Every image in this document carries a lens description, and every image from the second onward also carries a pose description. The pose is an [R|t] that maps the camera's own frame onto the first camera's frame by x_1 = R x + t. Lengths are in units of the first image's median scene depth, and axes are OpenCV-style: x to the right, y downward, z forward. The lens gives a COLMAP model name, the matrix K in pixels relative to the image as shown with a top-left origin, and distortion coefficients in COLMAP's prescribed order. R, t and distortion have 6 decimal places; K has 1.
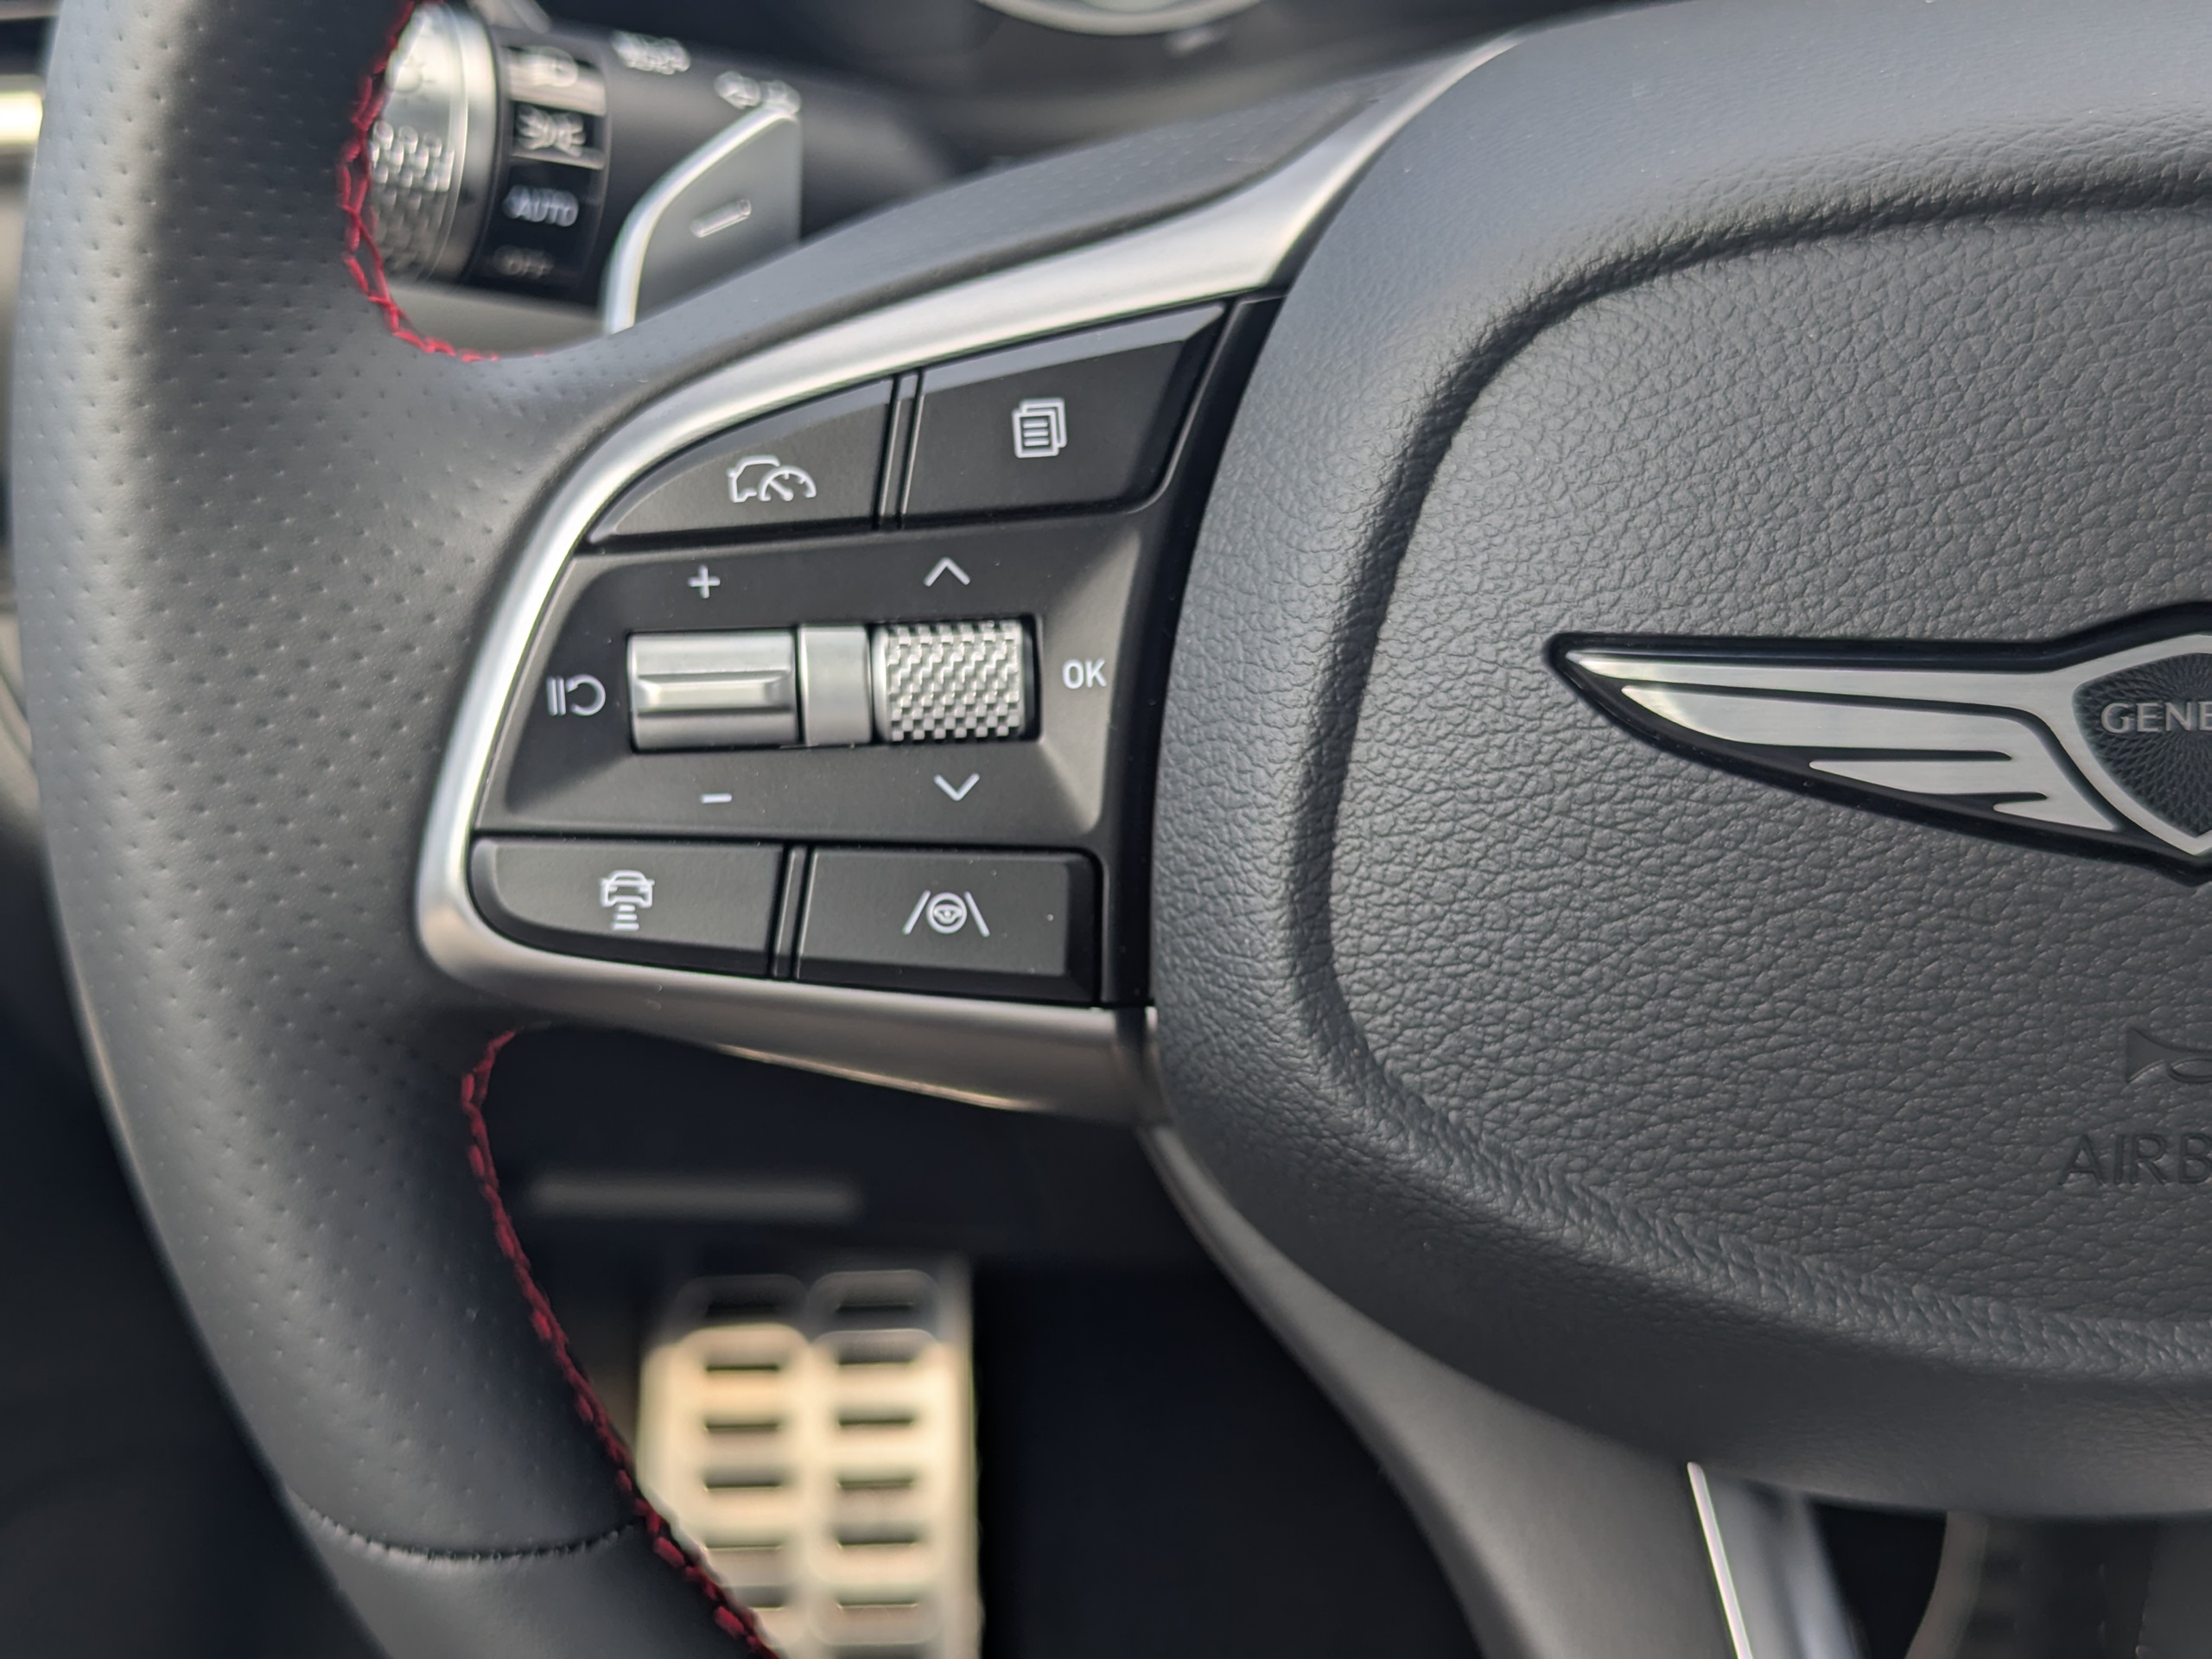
lens RADIAL K [[3214.3, 0, 1093.7], [0, 3214.3, 821.2], [0, 0, 1]] dist [0.119061, 0.000000]
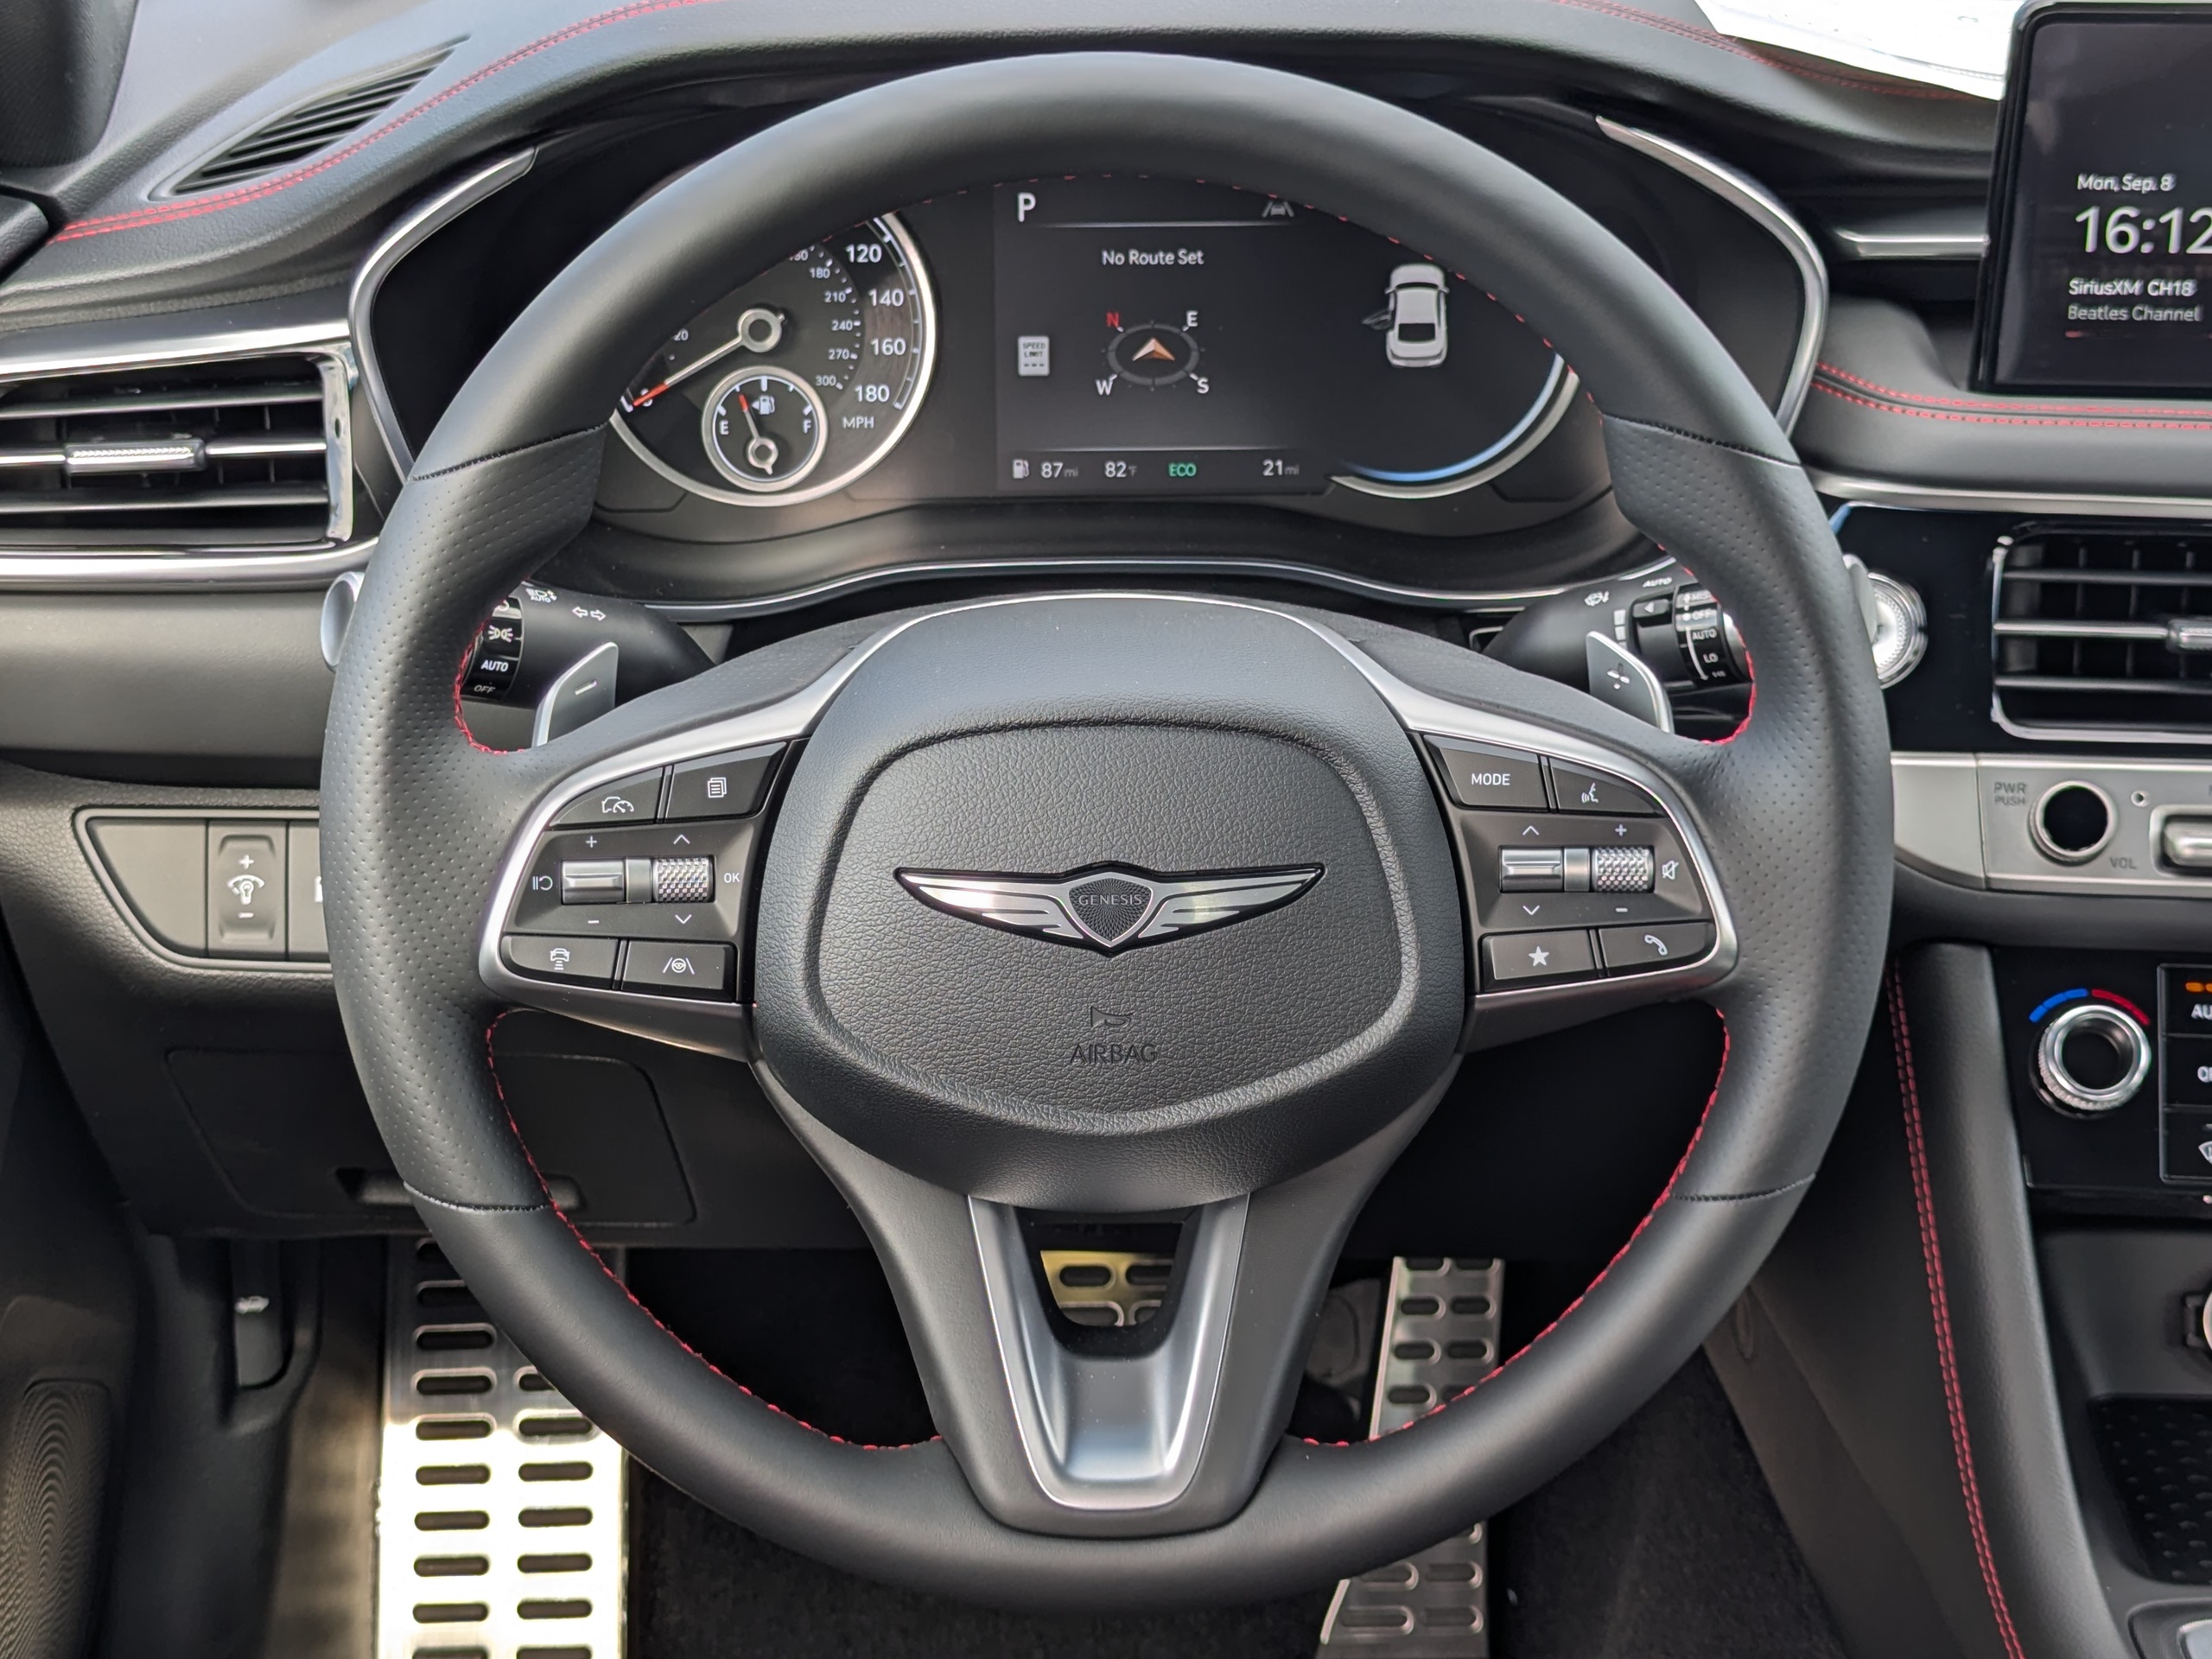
lens RADIAL K [[4208.0, 0, 1062.8], [0, 4208.0, 782.5], [0, 0, 1]] dist [0.109589, 0.000000]
pose [[0.996665, 0.018280, 0.079527, -0.008558], [-0.013730, 0.998257, -0.057390, 0.073606], [-0.080437, 0.056107, 0.995179, -2.550630]]
